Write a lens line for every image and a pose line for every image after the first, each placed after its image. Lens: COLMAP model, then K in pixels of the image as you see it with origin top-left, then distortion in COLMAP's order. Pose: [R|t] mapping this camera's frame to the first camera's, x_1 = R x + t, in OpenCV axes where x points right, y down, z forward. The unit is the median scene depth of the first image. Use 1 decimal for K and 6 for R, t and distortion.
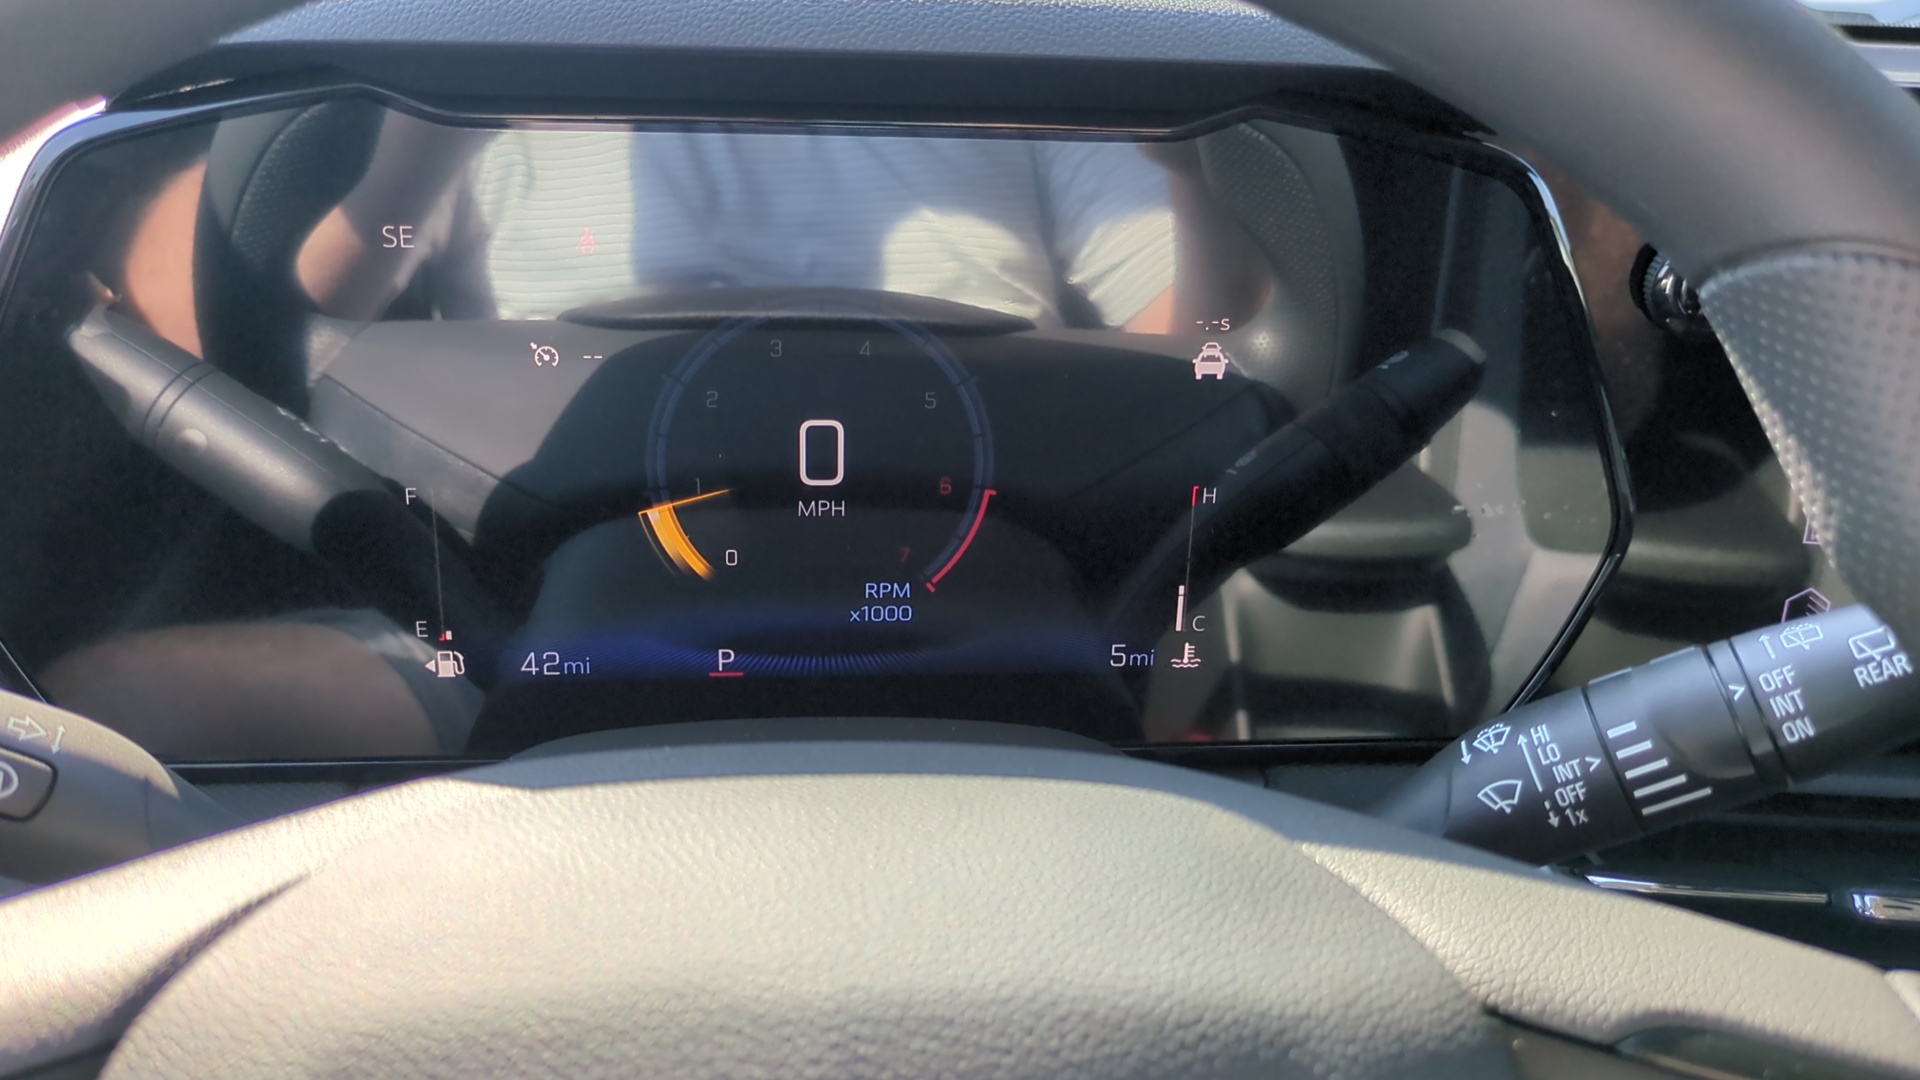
lens RADIAL K [[1596.8, 0, 958.1], [0, 1596.8, 517.7], [0, 0, 1]] dist [0.068928, -0.168035]
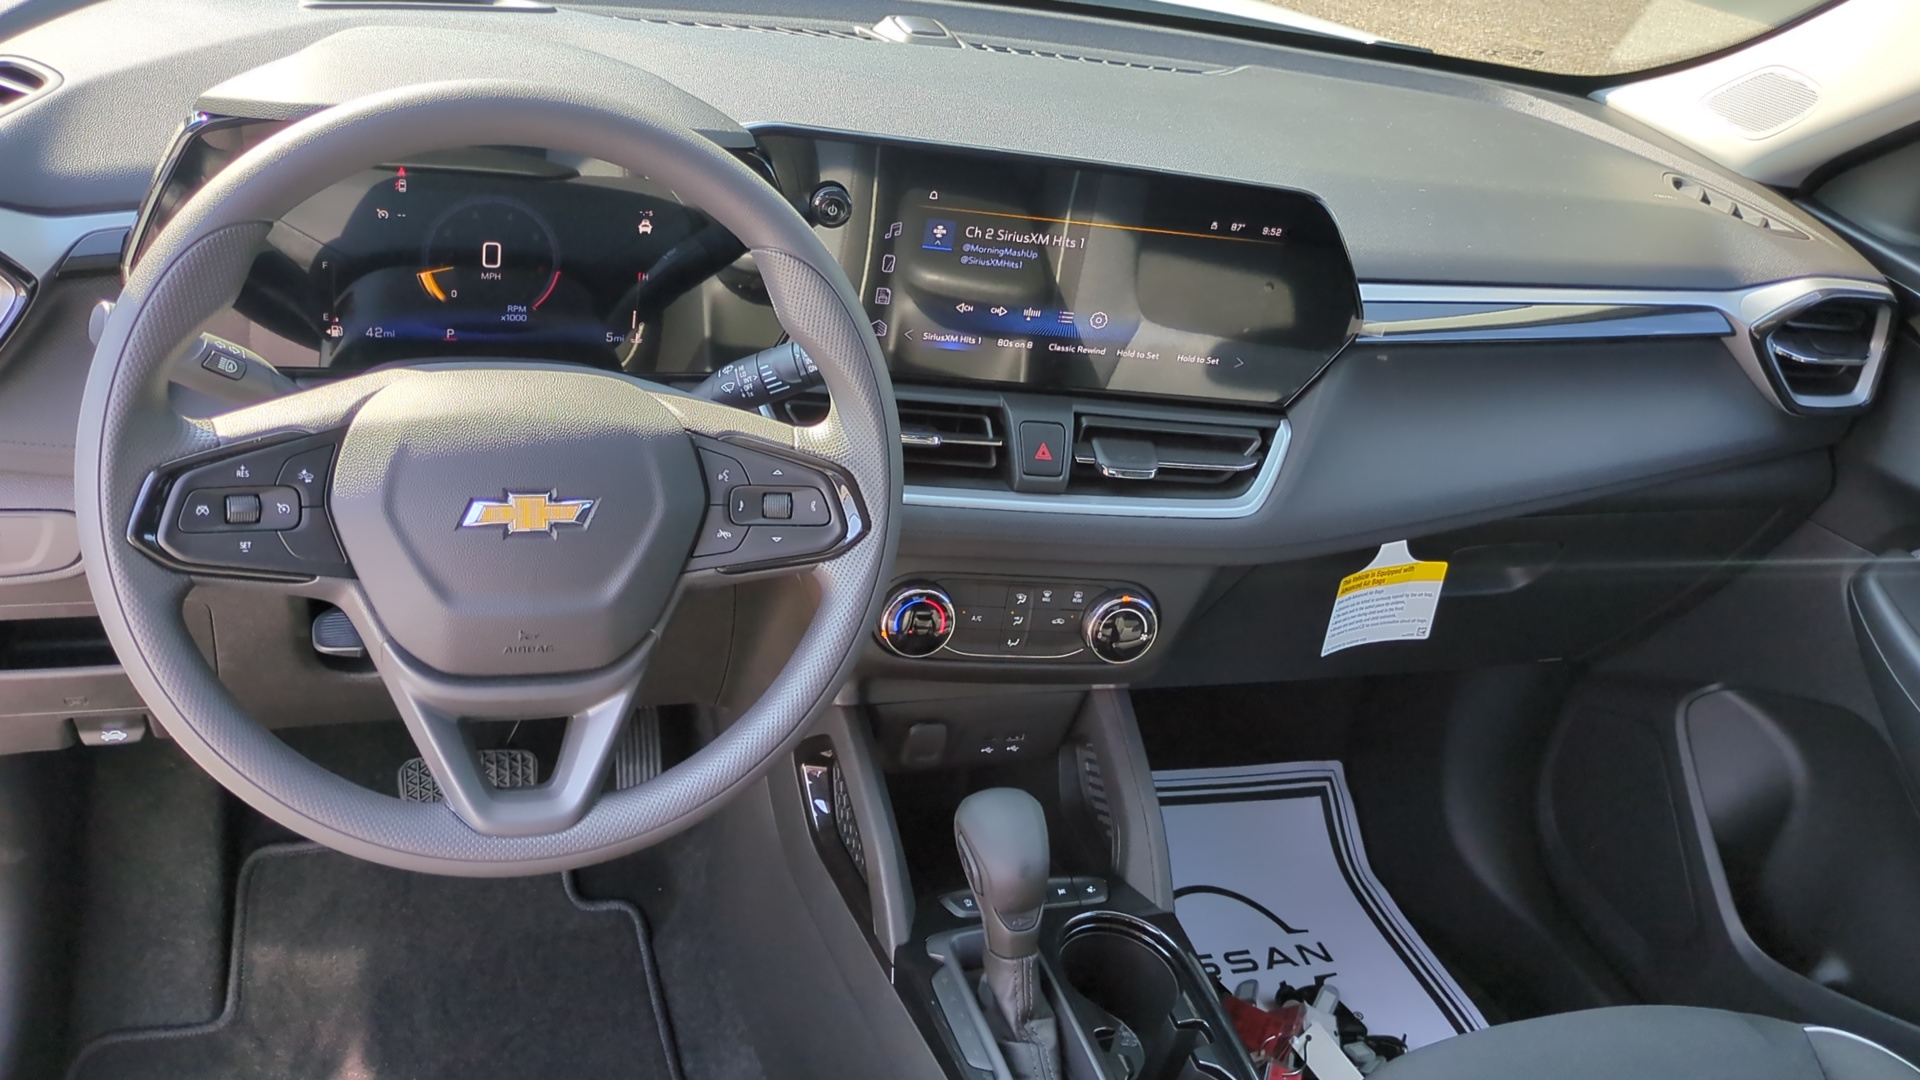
lens RADIAL K [[1596.8, 0, 958.1], [0, 1596.8, 517.7], [0, 0, 1]] dist [0.068928, -0.168035]
pose [[0.960817, 0.002355, 0.277172, -0.079400], [-0.059242, 0.978602, 0.197049, -0.181212], [-0.270777, -0.205749, 0.940397, -1.735084]]
